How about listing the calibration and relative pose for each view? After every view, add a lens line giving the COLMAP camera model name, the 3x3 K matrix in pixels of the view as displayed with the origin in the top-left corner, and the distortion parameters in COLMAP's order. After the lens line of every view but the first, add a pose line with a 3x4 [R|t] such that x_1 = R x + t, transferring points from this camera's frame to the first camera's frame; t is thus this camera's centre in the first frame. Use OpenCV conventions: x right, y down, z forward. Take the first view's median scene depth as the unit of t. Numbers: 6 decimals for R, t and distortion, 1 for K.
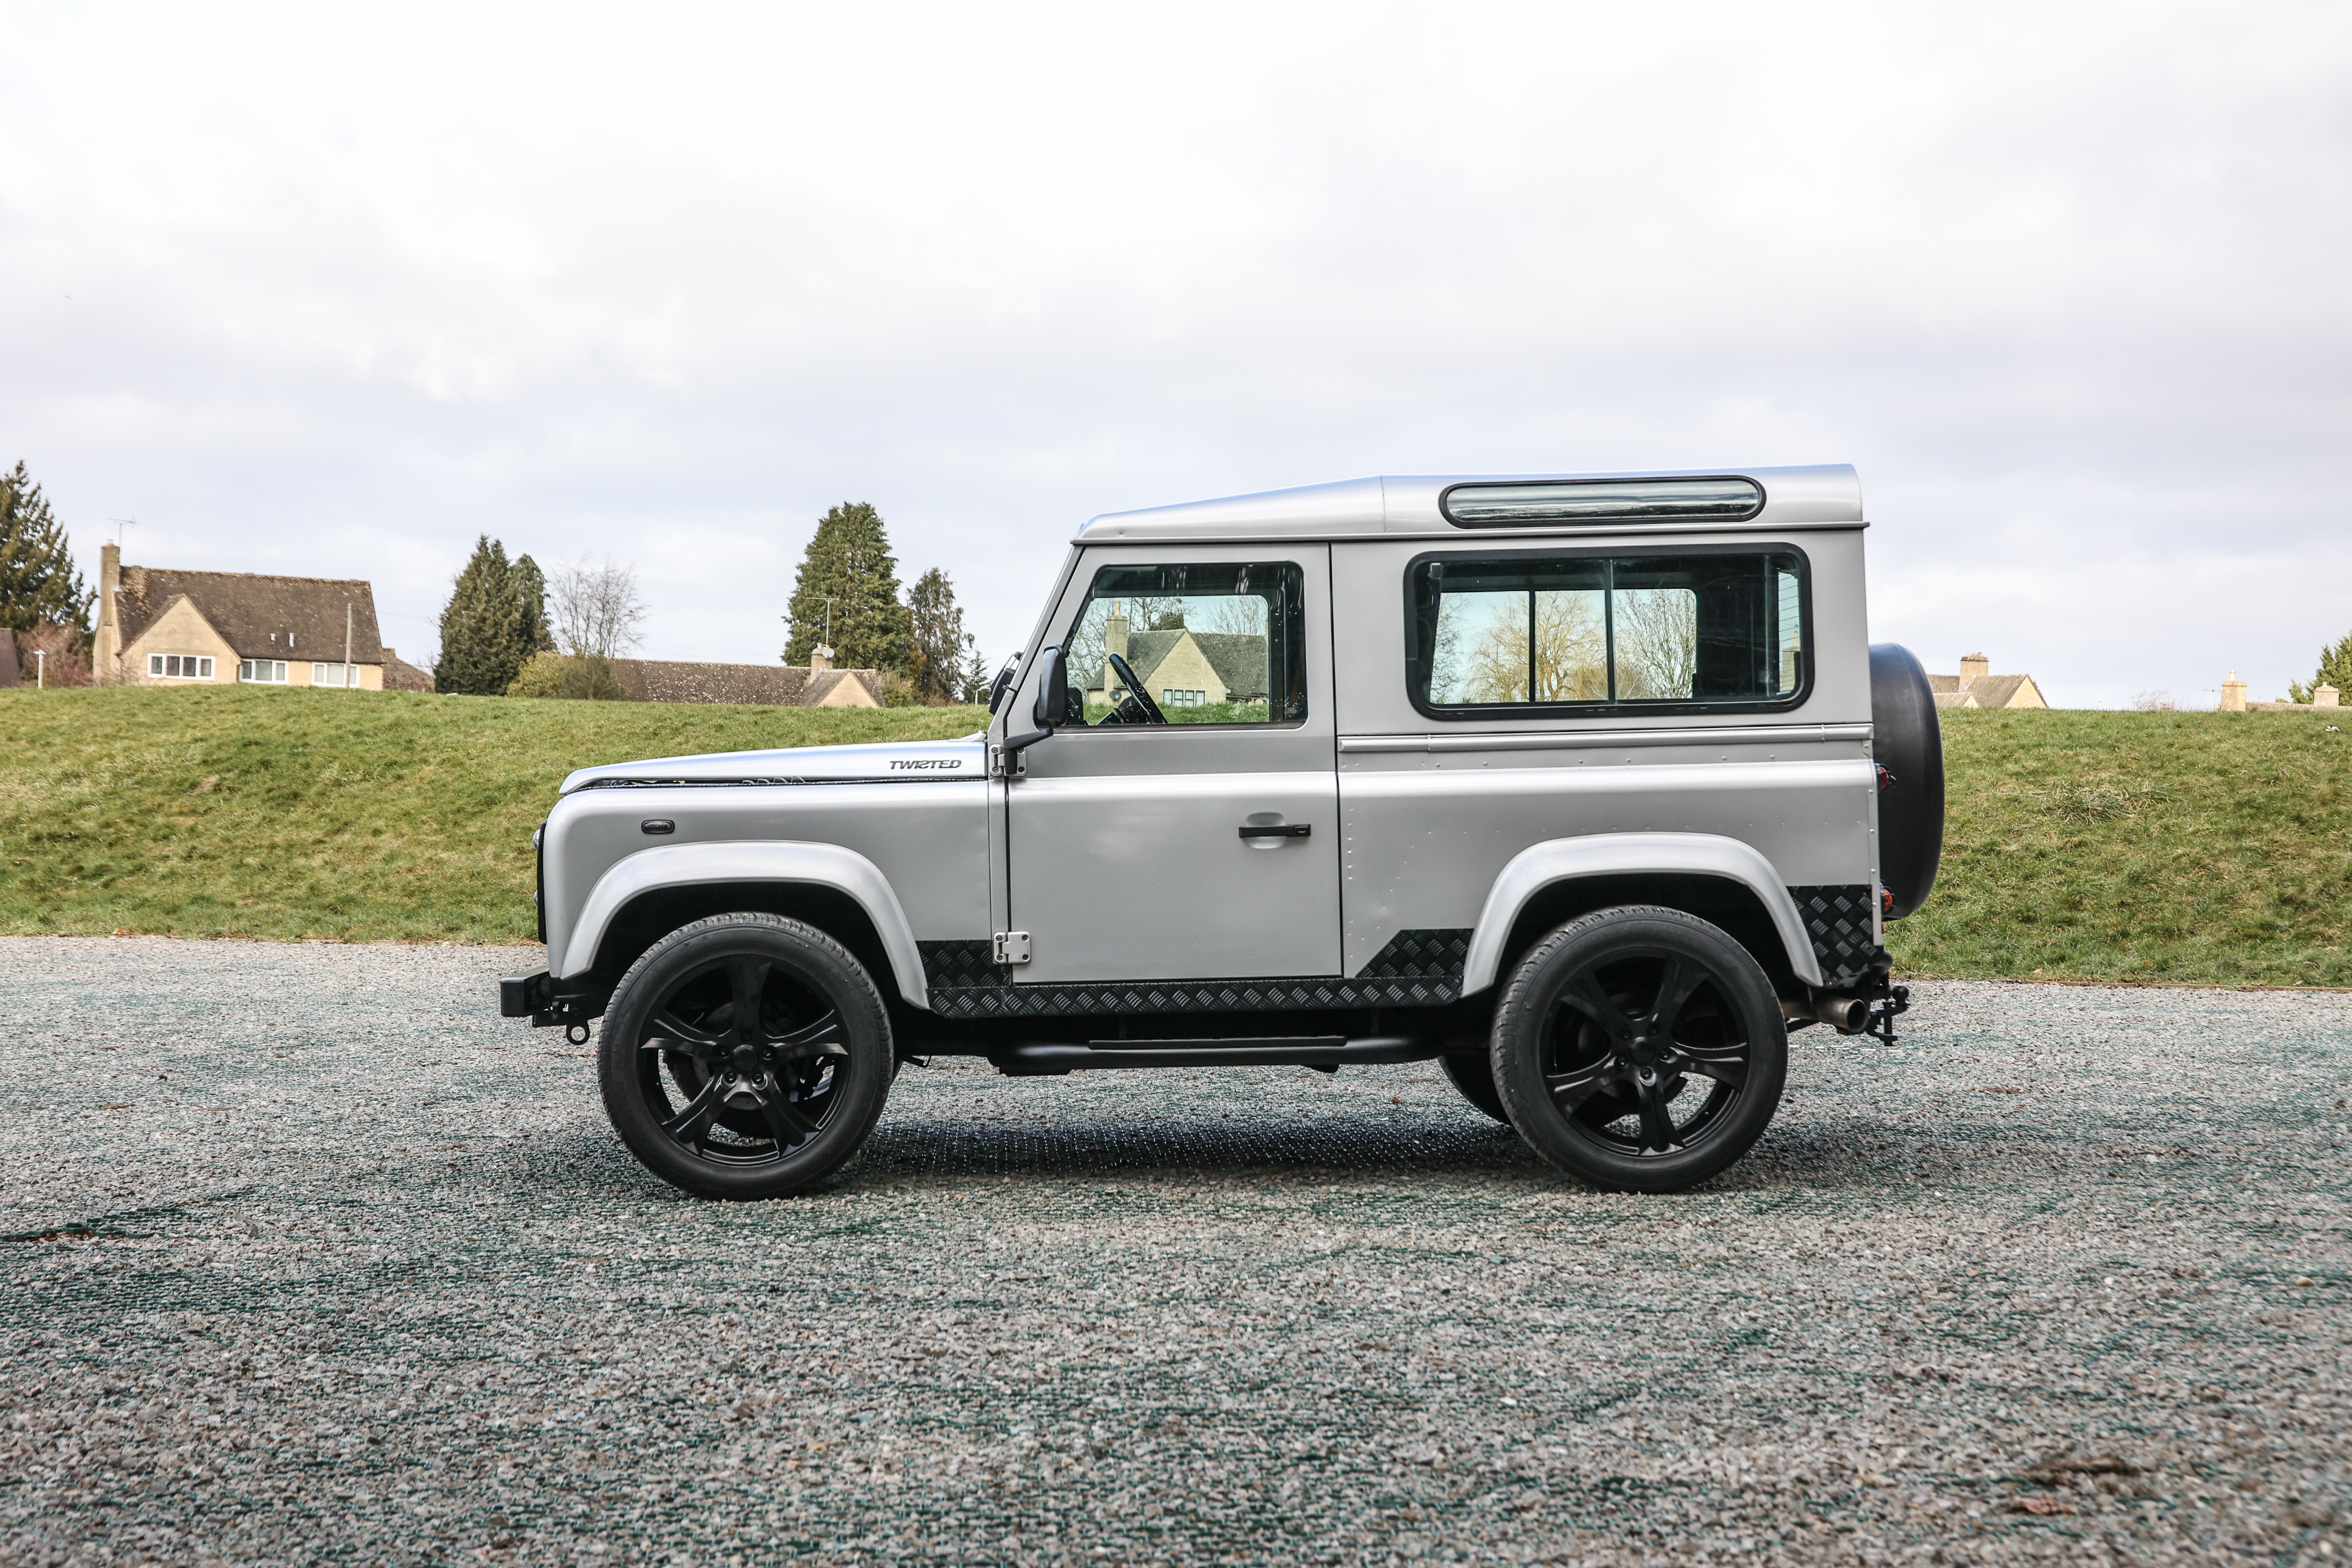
lens RADIAL K [[3483.1, 0, 1176.0], [0, 3483.1, 784.0], [0, 0, 1]] dist [0.004715, 0.004028]
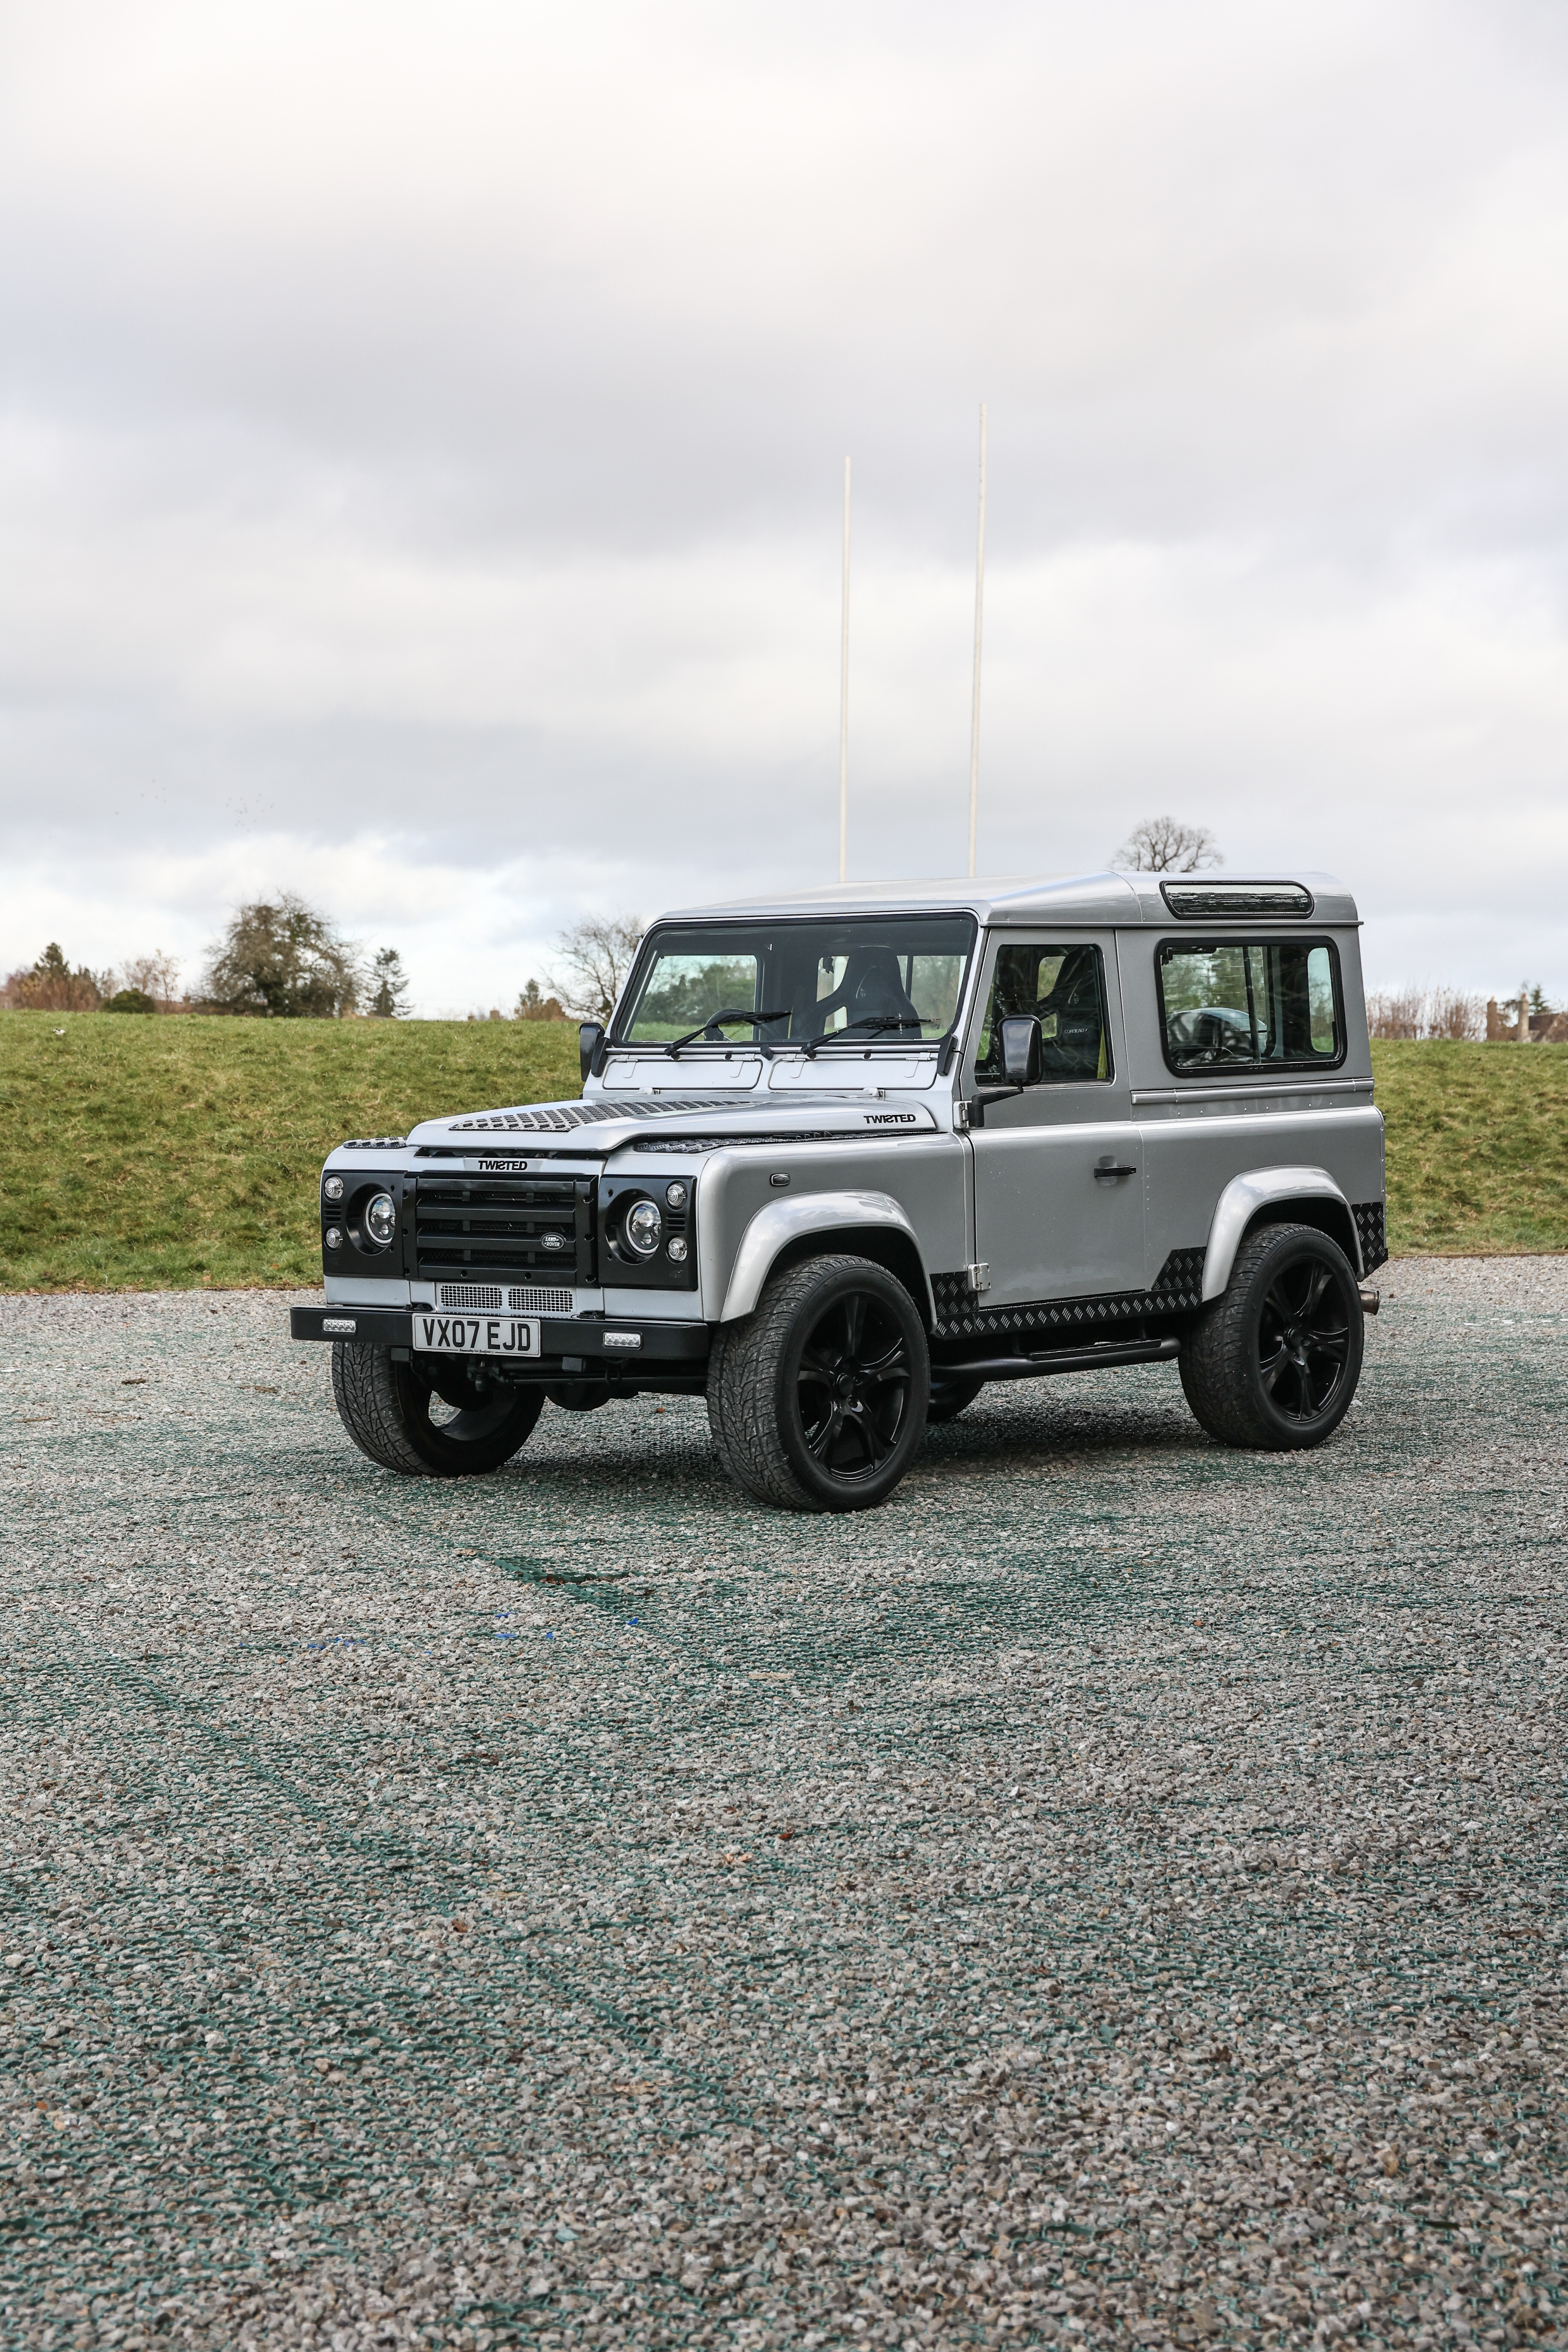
lens RADIAL K [[4208.9, 0, 784.0], [0, 4208.9, 1176.0], [0, 0, 1]] dist [0.256995, 0.129851]
pose [[0.673445, -0.022223, 0.738903, -1.114742], [0.004957, 0.999661, 0.025548, -0.022212], [-0.739221, -0.013543, 0.673327, 0.107736]]
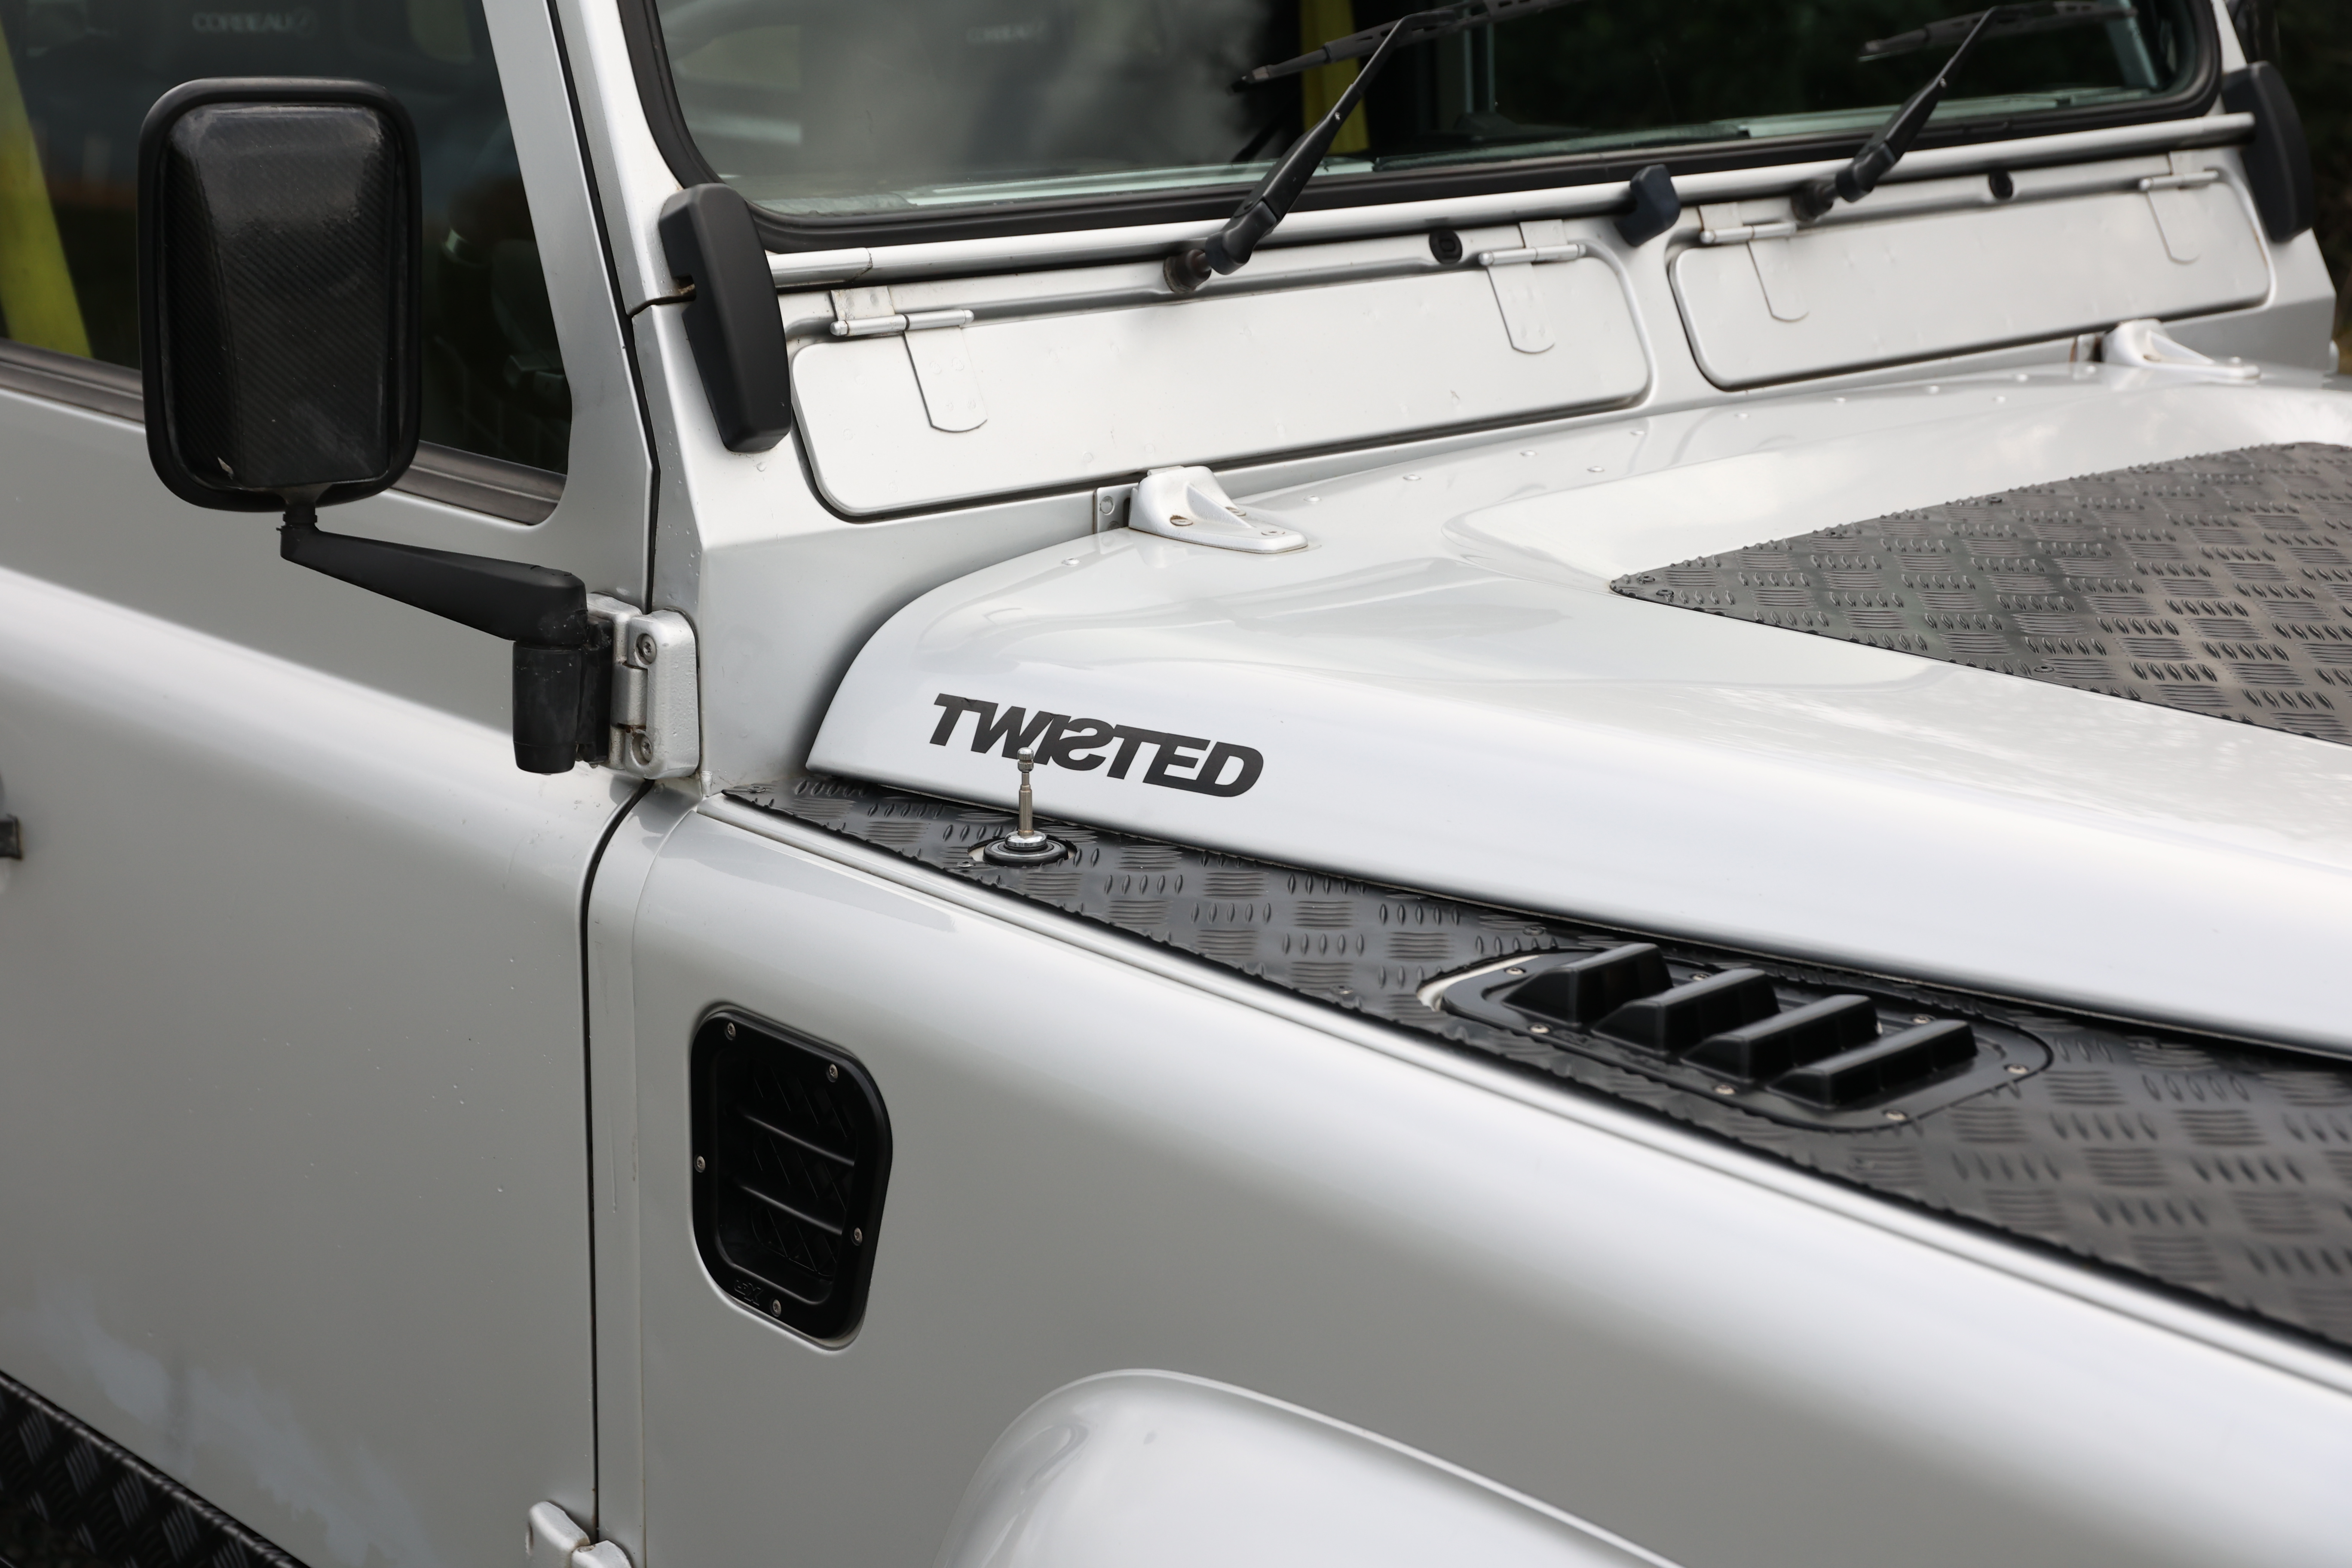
lens RADIAL K [[3598.2, 0, 1176.0], [0, 3598.2, 784.0], [0, 0, 1]] dist [0.170082, 0.399647]
pose [[-0.654893, -0.183239, 0.733170, -0.222988], [0.001857, 0.969766, 0.244030, -0.050243], [-0.755719, 0.161175, -0.634753, 1.271231]]
